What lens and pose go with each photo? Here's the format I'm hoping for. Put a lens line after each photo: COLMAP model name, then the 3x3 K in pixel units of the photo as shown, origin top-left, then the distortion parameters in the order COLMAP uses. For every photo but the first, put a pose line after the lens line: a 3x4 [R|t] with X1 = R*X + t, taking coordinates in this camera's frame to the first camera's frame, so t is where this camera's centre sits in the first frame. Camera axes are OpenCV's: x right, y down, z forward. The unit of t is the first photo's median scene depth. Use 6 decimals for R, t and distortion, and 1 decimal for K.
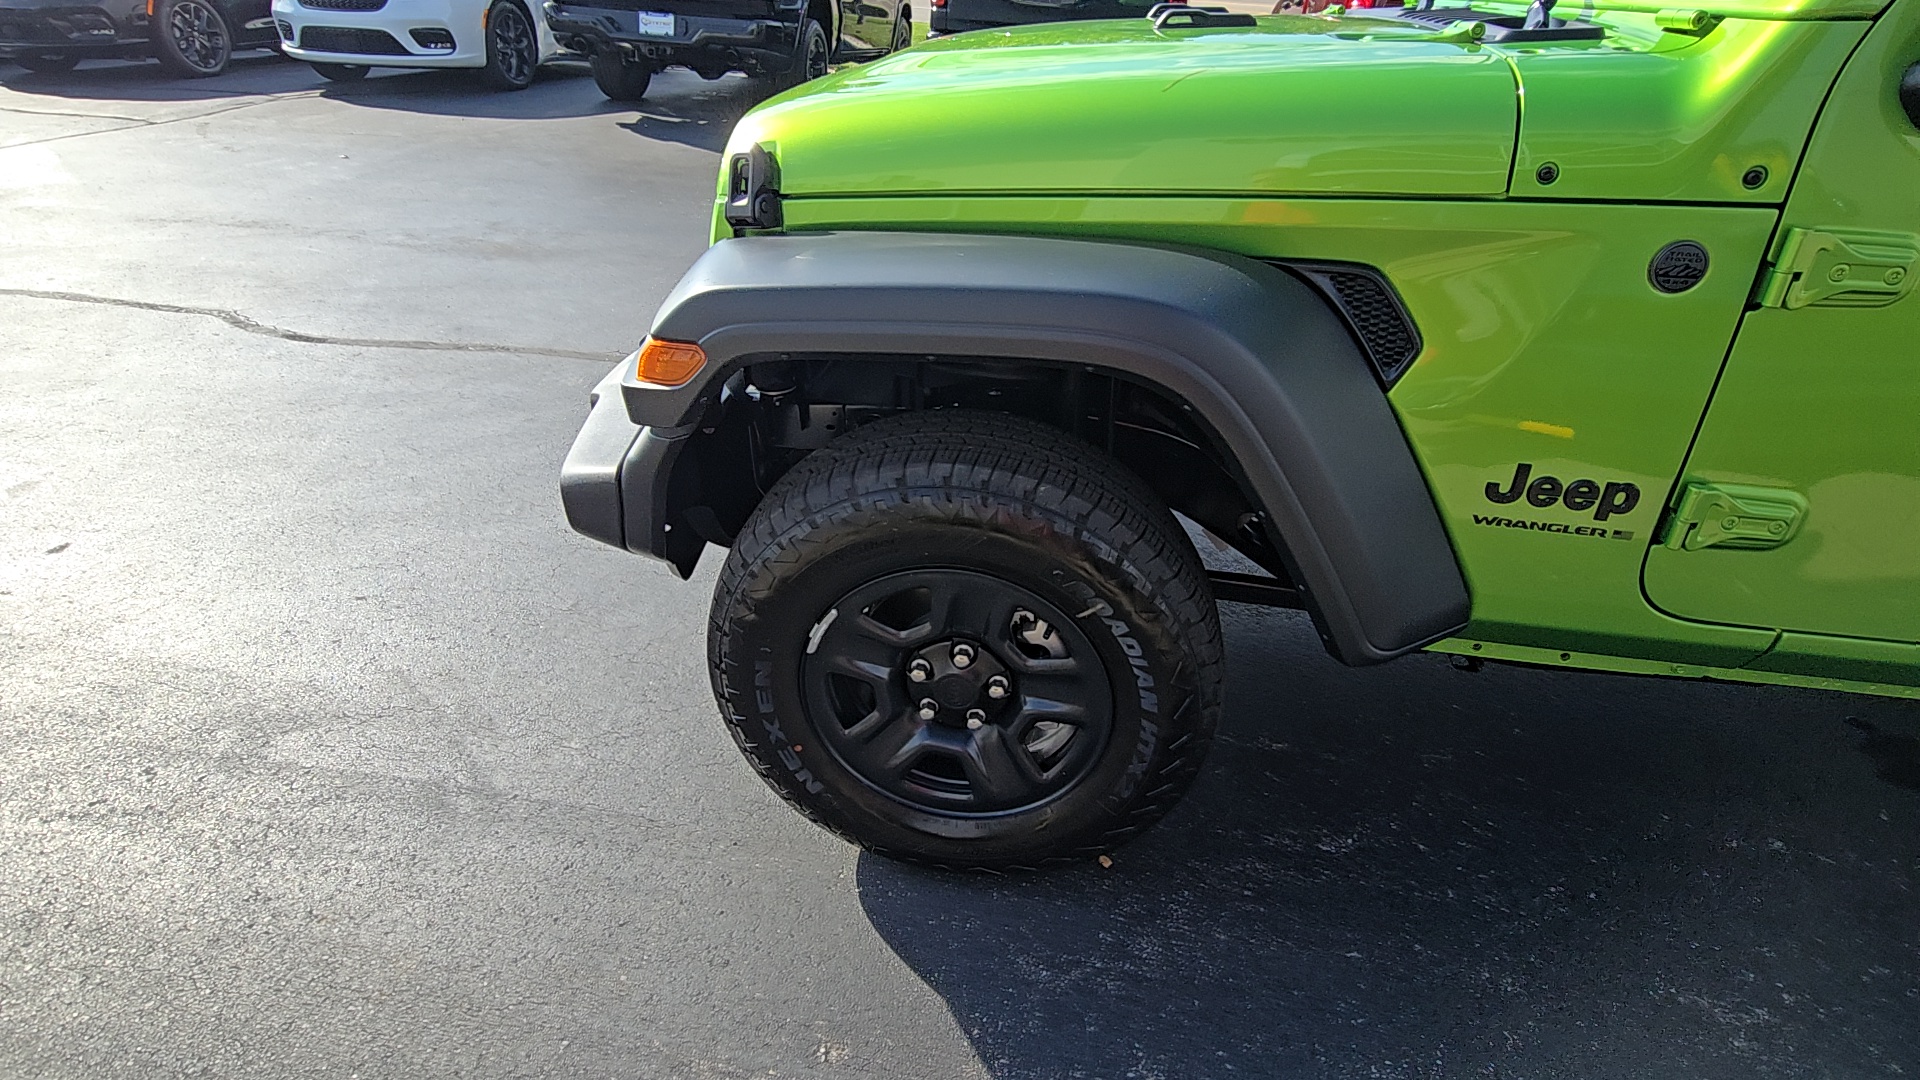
lens RADIAL K [[968.0, 0, 950.2], [0, 968.0, 547.5], [0, 0, 1]] dist [0.000556, -0.000931]
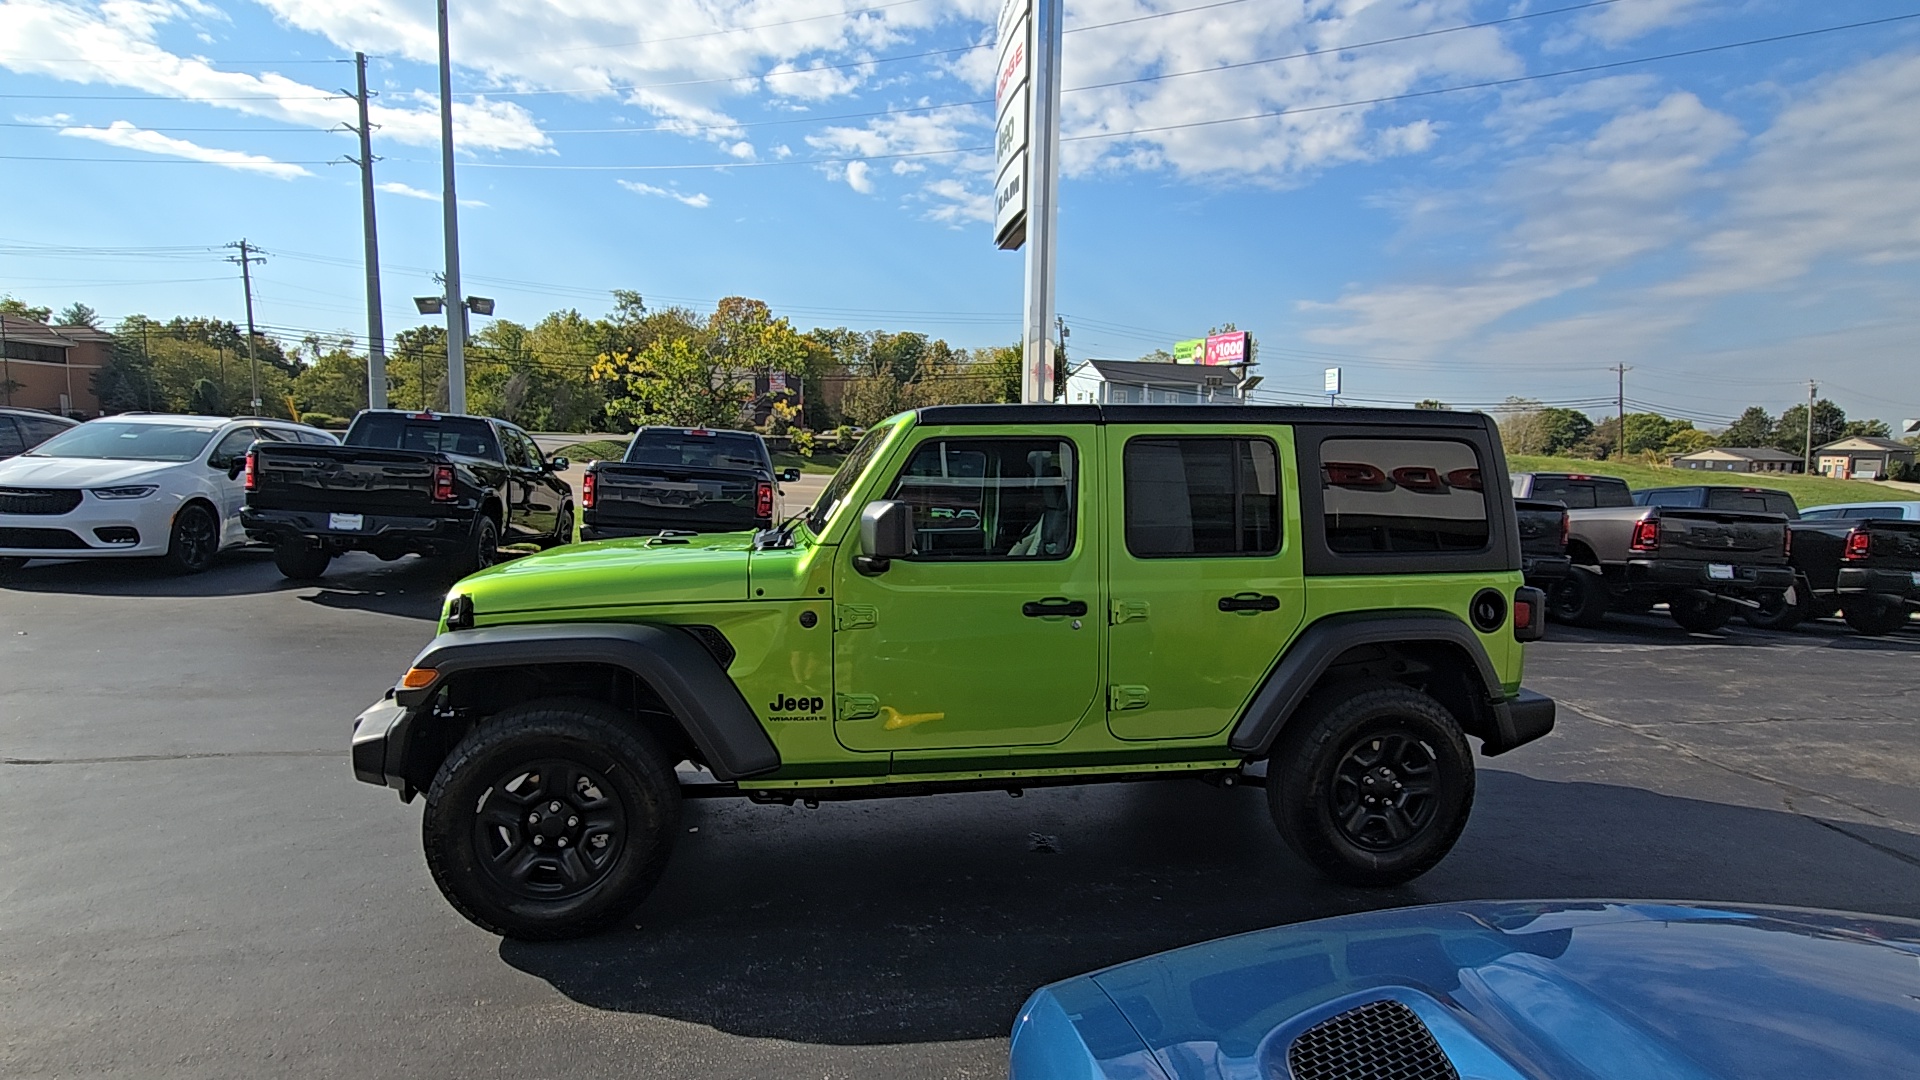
lens RADIAL K [[966.1, 0, 950.9], [0, 966.1, 541.4], [0, 0, 1]] dist [0.000619, 0.000908]
pose [[0.947011, -0.021646, 0.320472, 0.148808], [0.160135, 0.896708, -0.412639, 0.528690], [-0.278438, 0.442093, 0.852659, -1.175040]]
